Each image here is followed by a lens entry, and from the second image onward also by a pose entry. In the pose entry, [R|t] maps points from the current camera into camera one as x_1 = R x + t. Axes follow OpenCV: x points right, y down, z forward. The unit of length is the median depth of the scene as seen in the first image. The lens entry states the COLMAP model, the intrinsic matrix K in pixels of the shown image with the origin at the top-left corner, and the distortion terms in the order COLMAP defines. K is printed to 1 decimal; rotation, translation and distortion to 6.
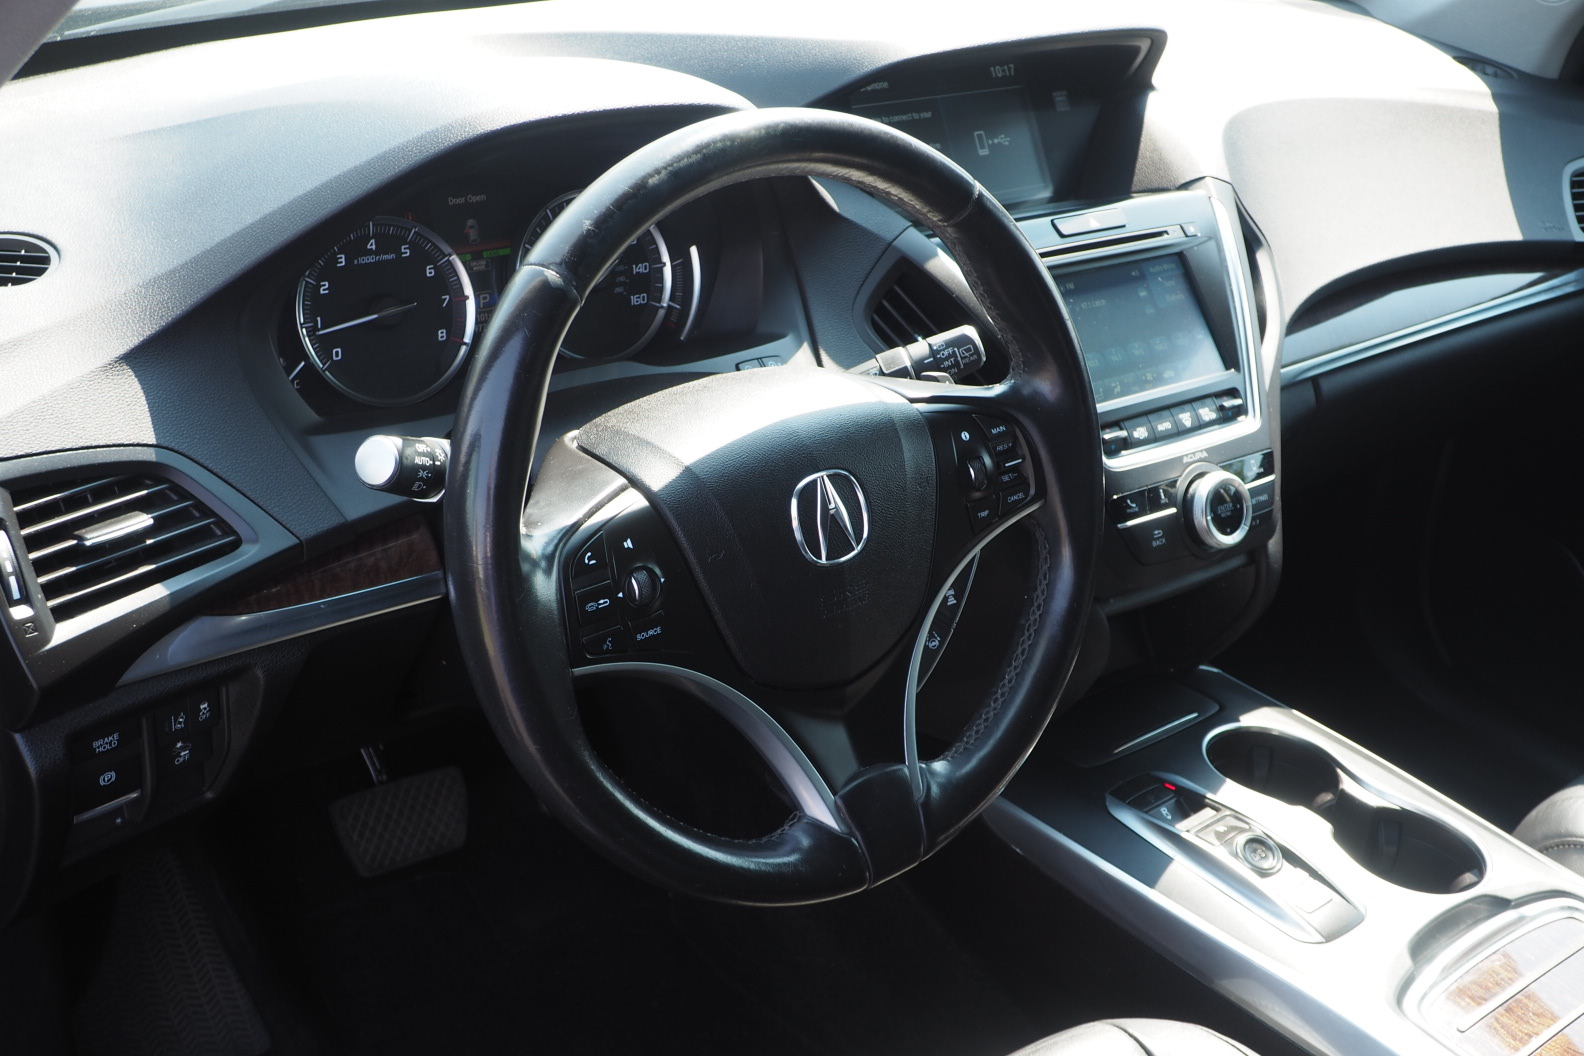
lens RADIAL K [[1783.3, 0, 789.7], [0, 1783.3, 504.1], [0, 0, 1]] dist [-0.014086, -0.001095]
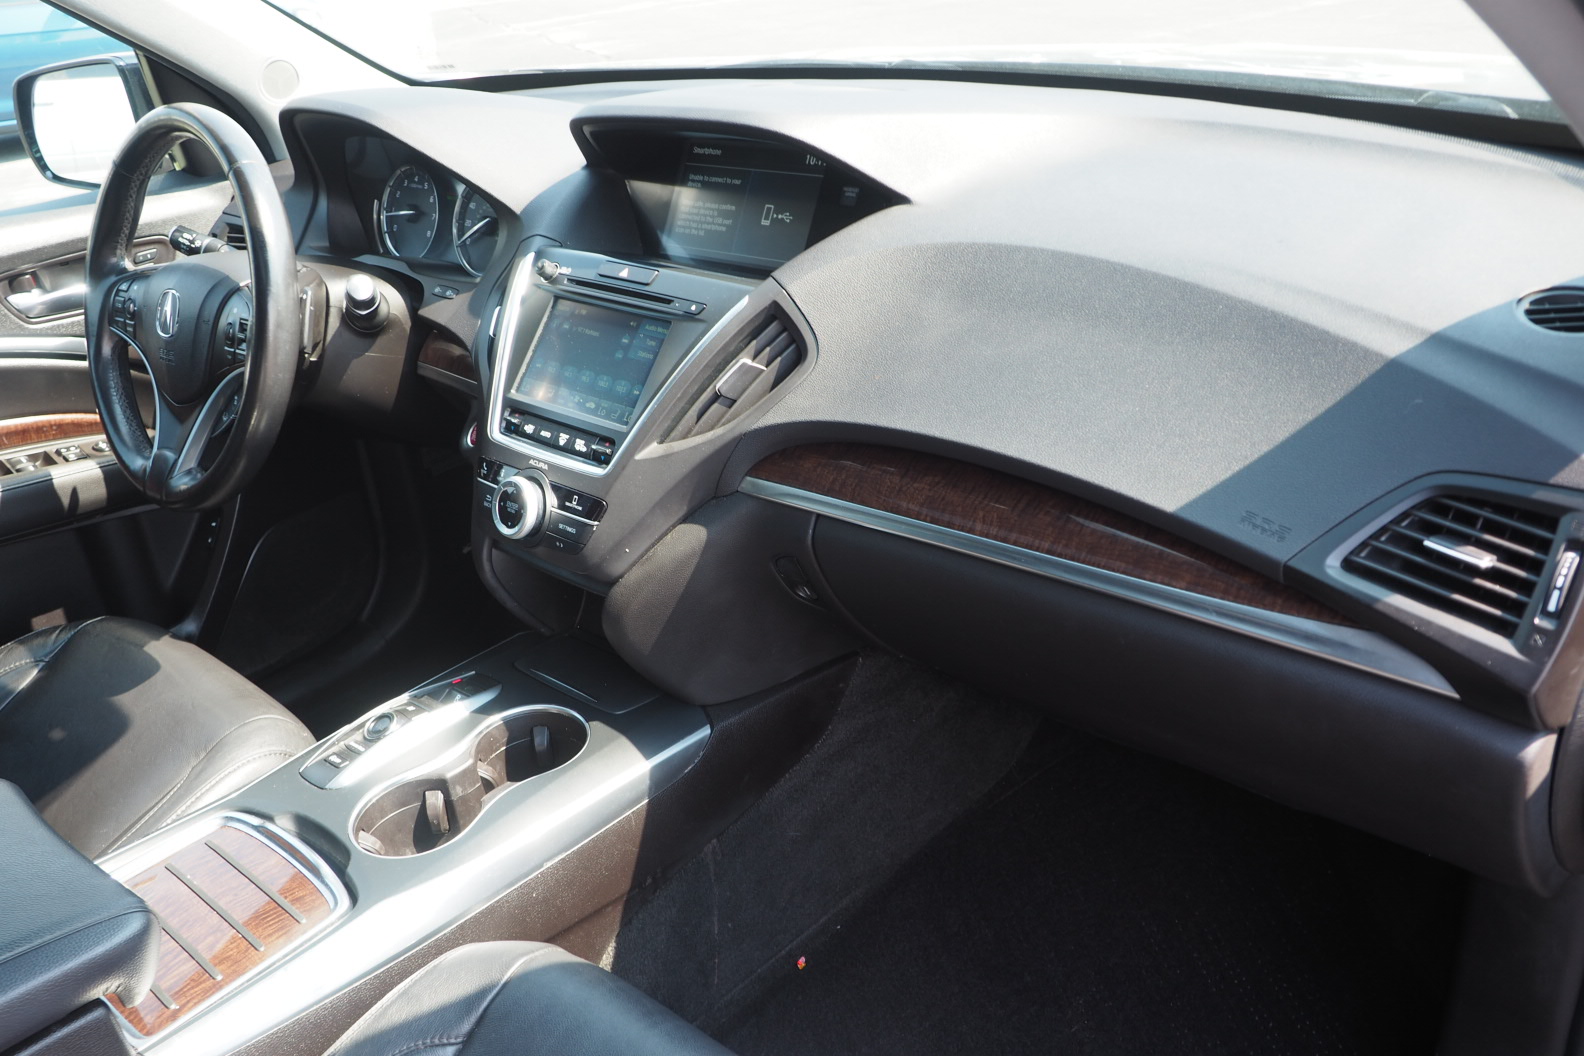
lens RADIAL K [[1330.7, 0, 792.0], [0, 1330.7, 528.0], [0, 0, 1]] dist [-0.018595, -0.004486]
pose [[0.160653, 0.365240, -0.916946, 1.172254], [-0.334071, 0.894303, 0.297690, -0.335768], [0.928756, 0.258501, 0.265688, 0.984420]]
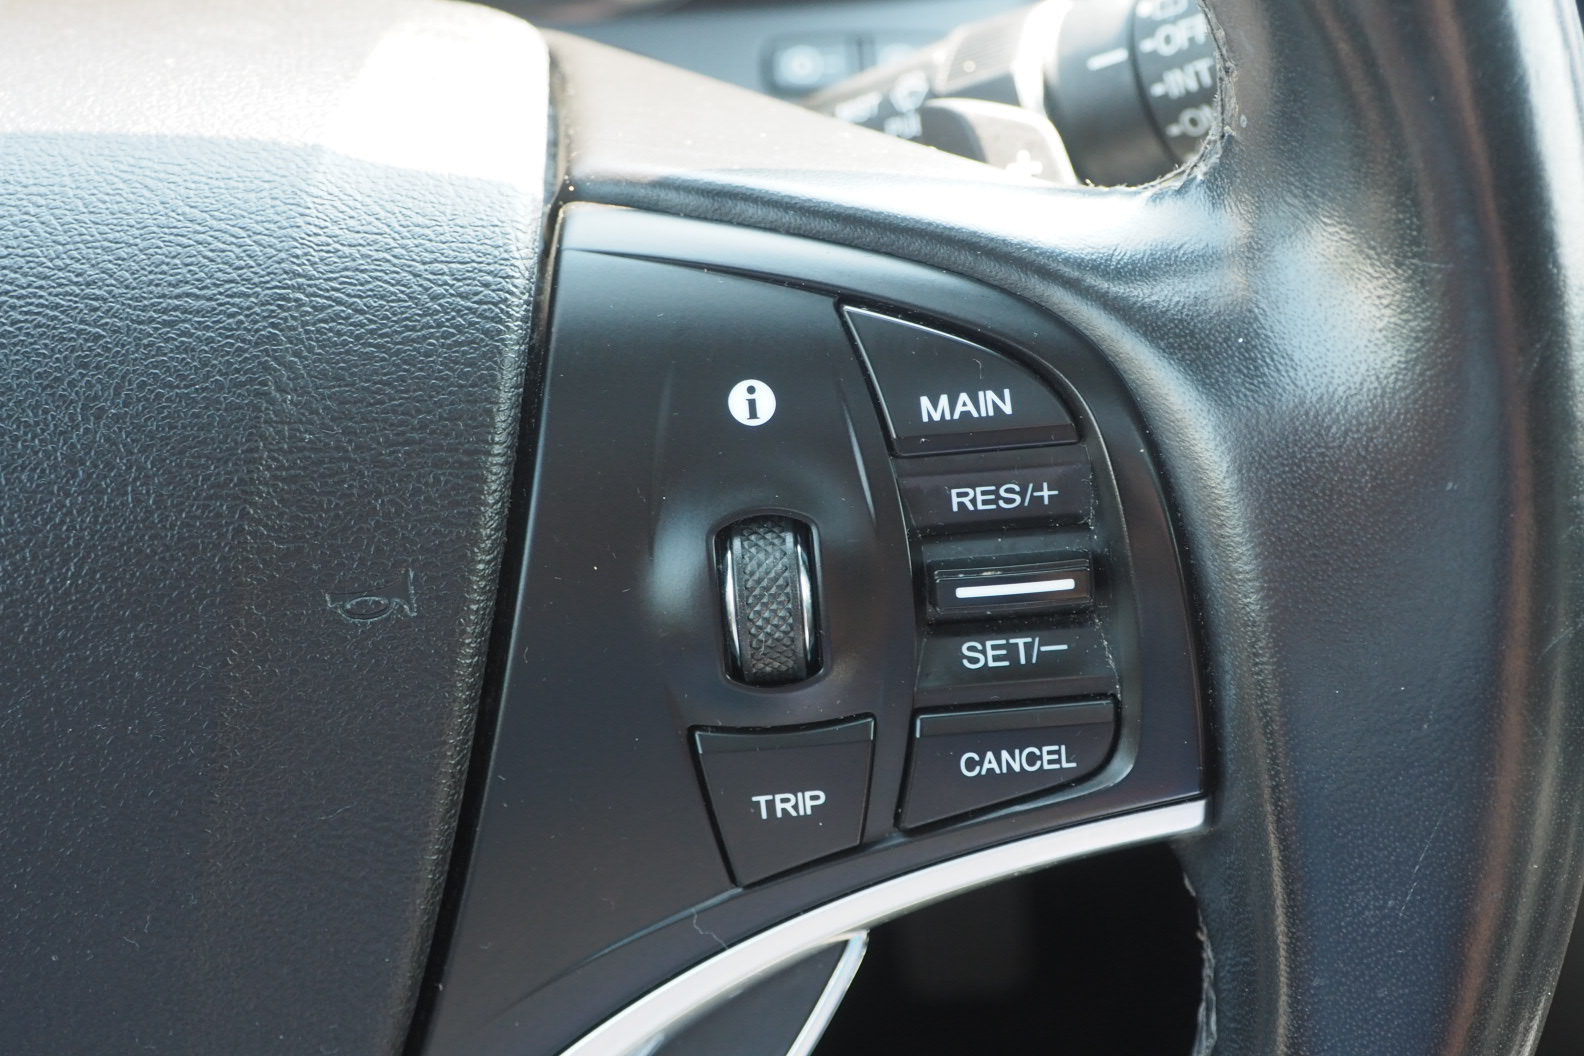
lens RADIAL K [[2114.9, 0, 792.0], [0, 2114.9, 528.0], [0, 0, 1]] dist [-0.017593, -0.012153]
pose [[0.800241, 0.222333, -0.556940, 0.189857], [-0.166005, 0.974569, 0.150526, -0.048789], [0.576243, -0.028002, 0.816798, 0.658416]]
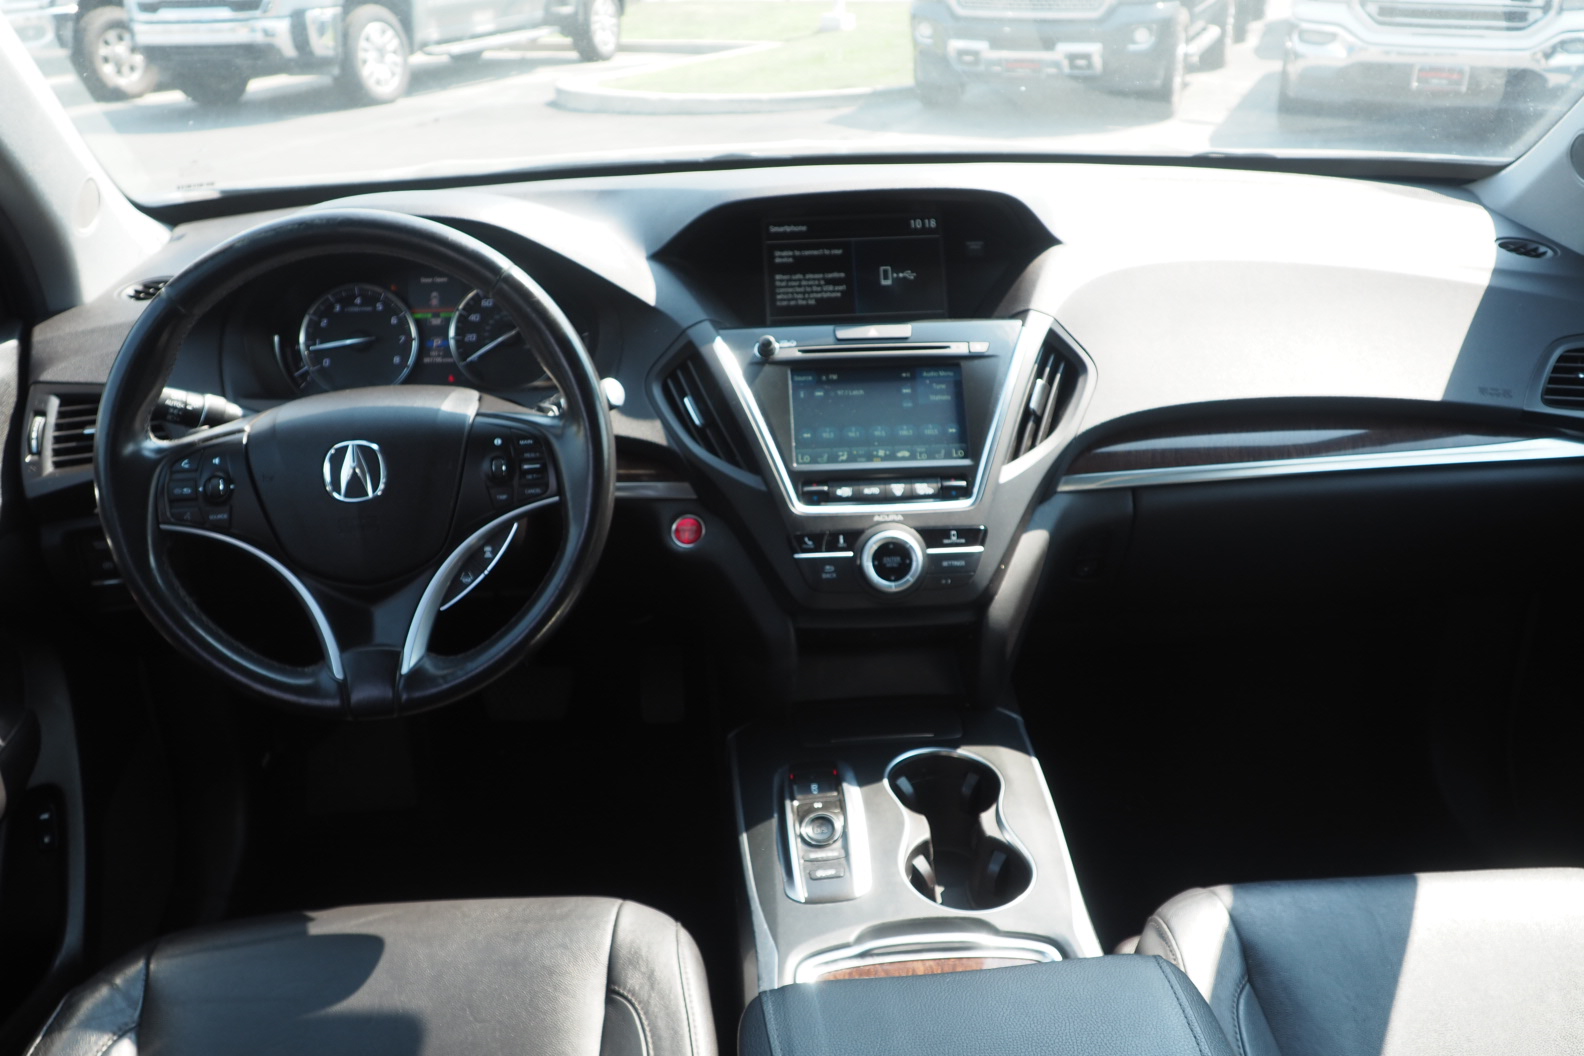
lens RADIAL K [[1281.9, 0, 792.0], [0, 1281.9, 528.0], [0, 0, 1]] dist [-0.020662, -0.008319]
pose [[0.819537, 0.152449, -0.552376, 0.714117], [-0.176802, 0.984202, 0.009314, -0.016896], [0.545069, 0.090028, 0.833543, 0.217382]]
